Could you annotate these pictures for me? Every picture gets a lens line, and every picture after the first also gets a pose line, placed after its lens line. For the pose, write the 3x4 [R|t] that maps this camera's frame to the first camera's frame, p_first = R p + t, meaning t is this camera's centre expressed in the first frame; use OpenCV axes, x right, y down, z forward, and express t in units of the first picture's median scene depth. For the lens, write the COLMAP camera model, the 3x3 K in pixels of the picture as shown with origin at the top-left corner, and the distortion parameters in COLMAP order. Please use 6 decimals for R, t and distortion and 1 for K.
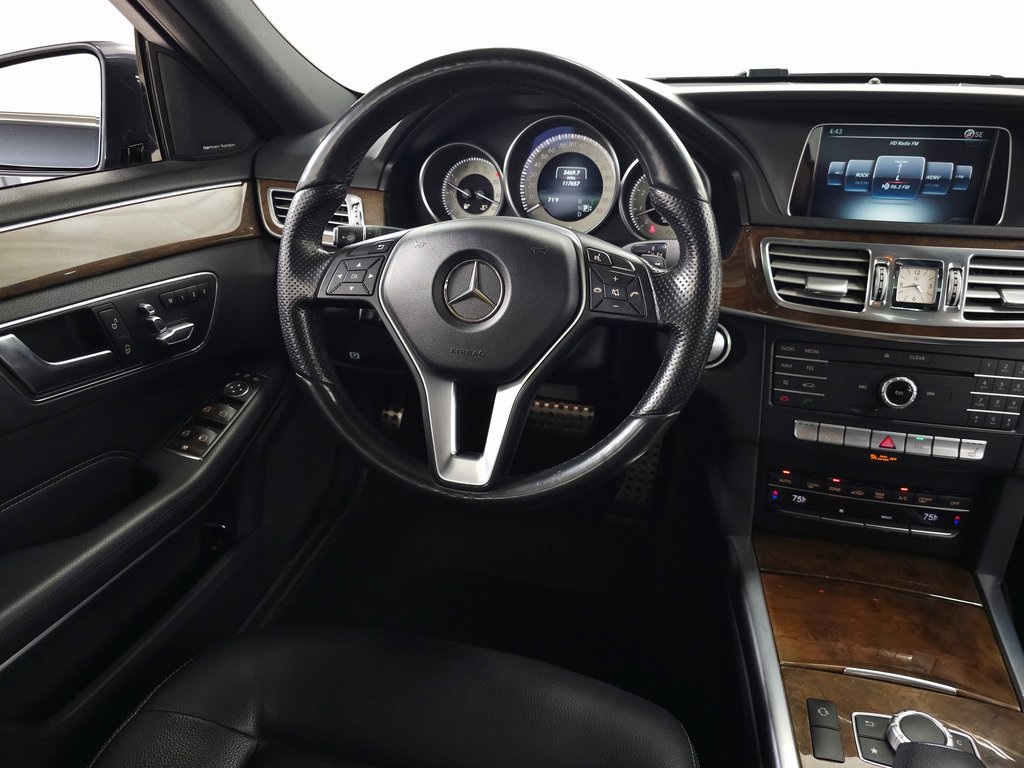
lens RADIAL K [[702.5, 0, 511.6], [0, 702.5, 383.7], [0, 0, 1]] dist [0.035243, -0.040194]
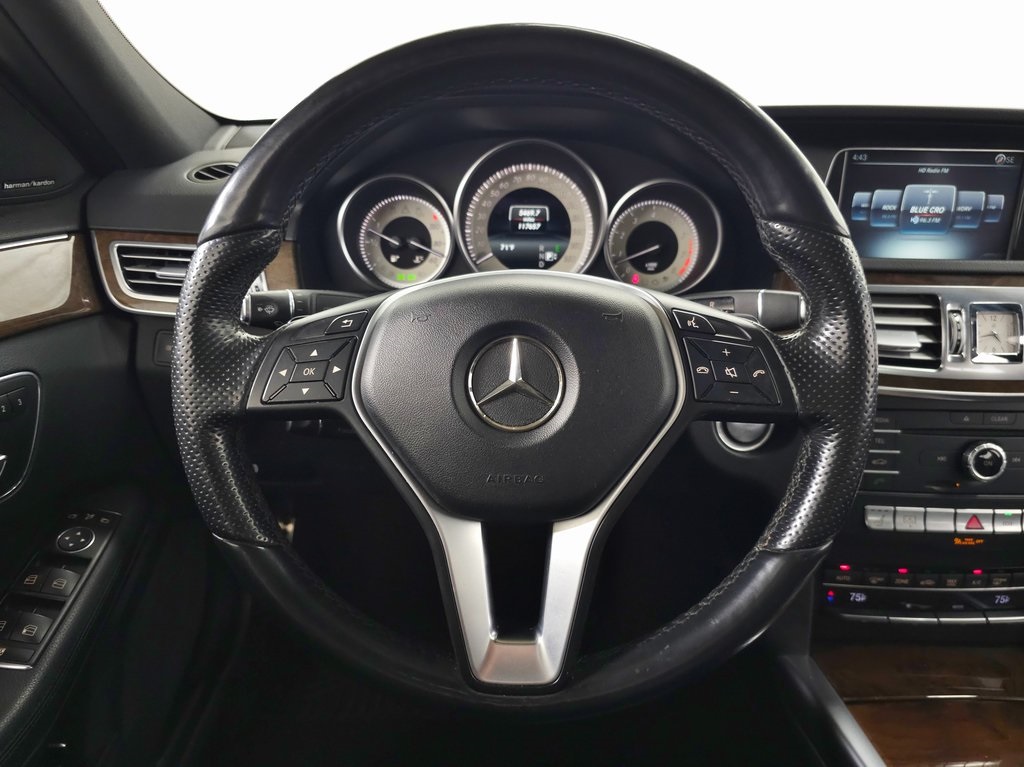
lens RADIAL K [[702.5, 0, 507.9], [0, 702.5, 386.6], [0, 0, 1]] dist [0.035243, -0.040194]
pose [[0.967745, -0.075633, 0.240309, -0.176755], [0.091044, 0.994400, -0.053670, -0.077520], [-0.234904, 0.073818, 0.969212, 0.302282]]
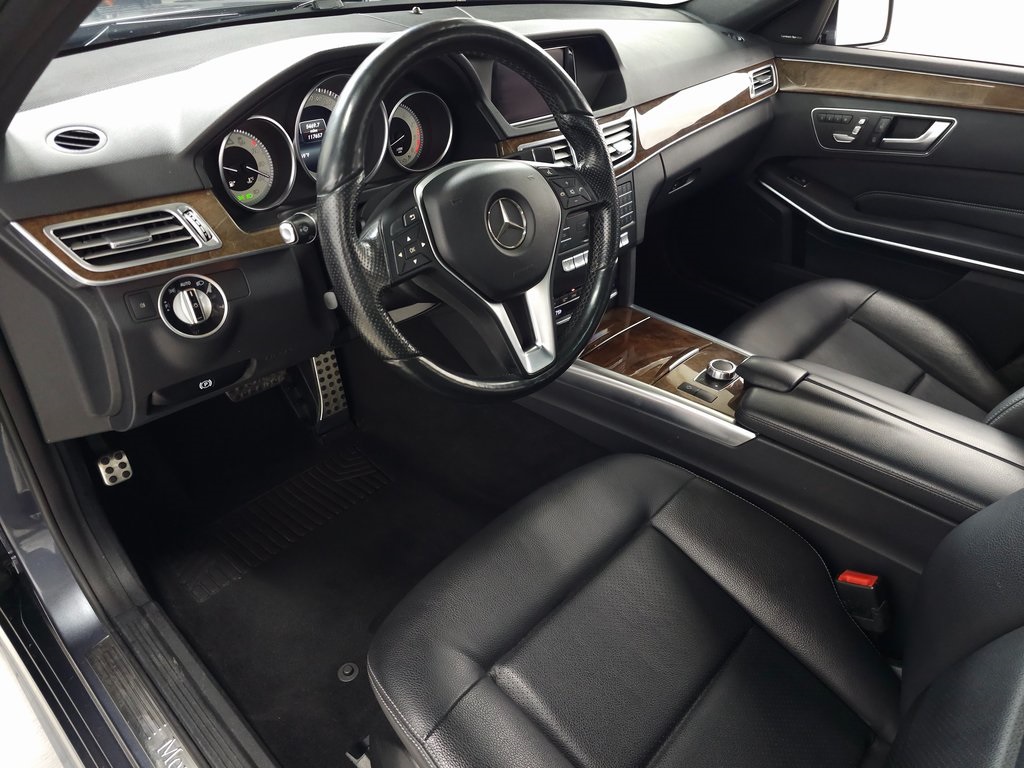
lens RADIAL K [[702.5, 0, 513.2], [0, 702.5, 383.8], [0, 0, 1]] dist [0.035243, -0.040194]
pose [[0.468653, -0.469773, 0.748116, -0.904358], [0.349786, 0.876342, 0.331171, -0.253768], [-0.811181, 0.106476, 0.575021, 0.241190]]
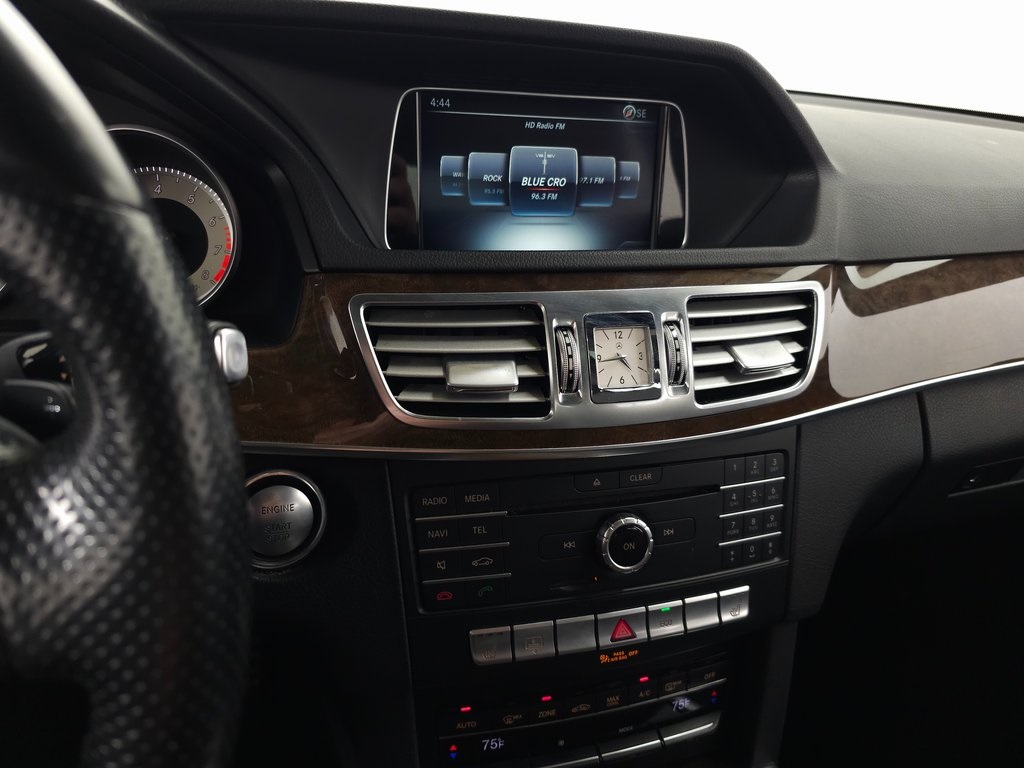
lens RADIAL K [[702.5, 0, 510.8], [0, 702.5, 373.4], [0, 0, 1]] dist [0.035243, -0.040194]
pose [[0.850850, -0.139887, 0.506444, 0.188788], [0.178260, 0.983590, -0.027804, -0.116042], [-0.494244, 0.113936, 0.861824, 0.510819]]
